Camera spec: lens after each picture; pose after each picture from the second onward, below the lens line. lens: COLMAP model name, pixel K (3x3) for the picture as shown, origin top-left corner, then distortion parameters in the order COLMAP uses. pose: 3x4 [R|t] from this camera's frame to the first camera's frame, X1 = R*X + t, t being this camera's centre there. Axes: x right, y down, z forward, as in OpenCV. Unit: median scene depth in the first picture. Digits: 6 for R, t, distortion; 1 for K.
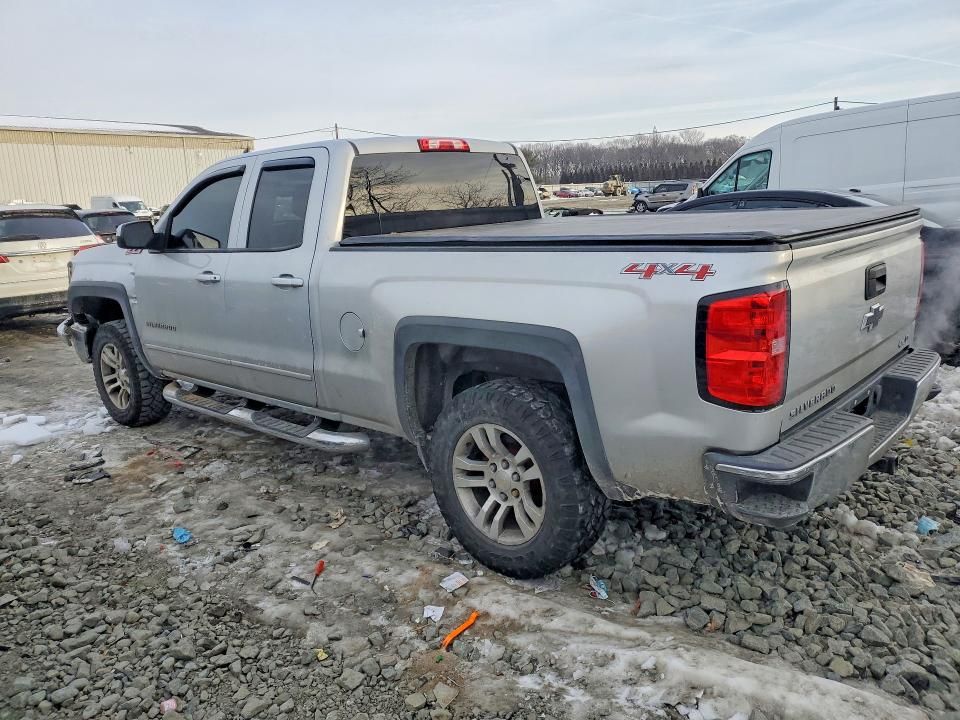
lens RADIAL K [[728.7, 0, 475.4], [0, 728.7, 359.5], [0, 0, 1]] dist [0.086636, -0.083341]
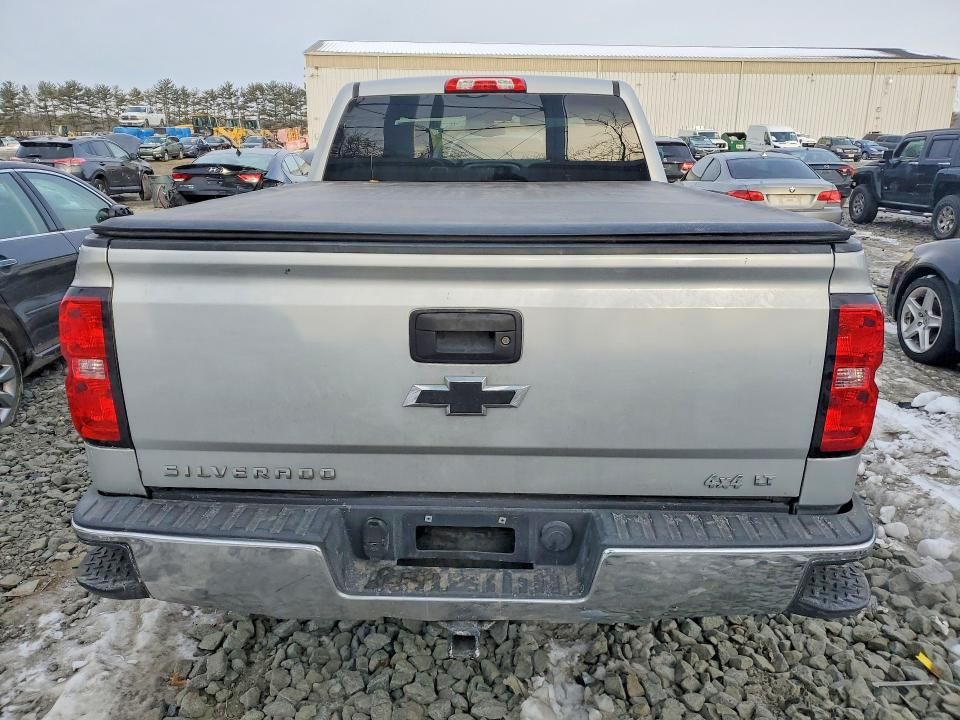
lens RADIAL K [[728.7, 0, 475.4], [0, 728.7, 359.5], [0, 0, 1]] dist [0.086636, -0.083341]
pose [[0.655986, 0.264807, -0.706795, 0.626980], [-0.201611, 0.963885, 0.174010, -0.125615], [0.727348, 0.028350, 0.685683, 0.394991]]
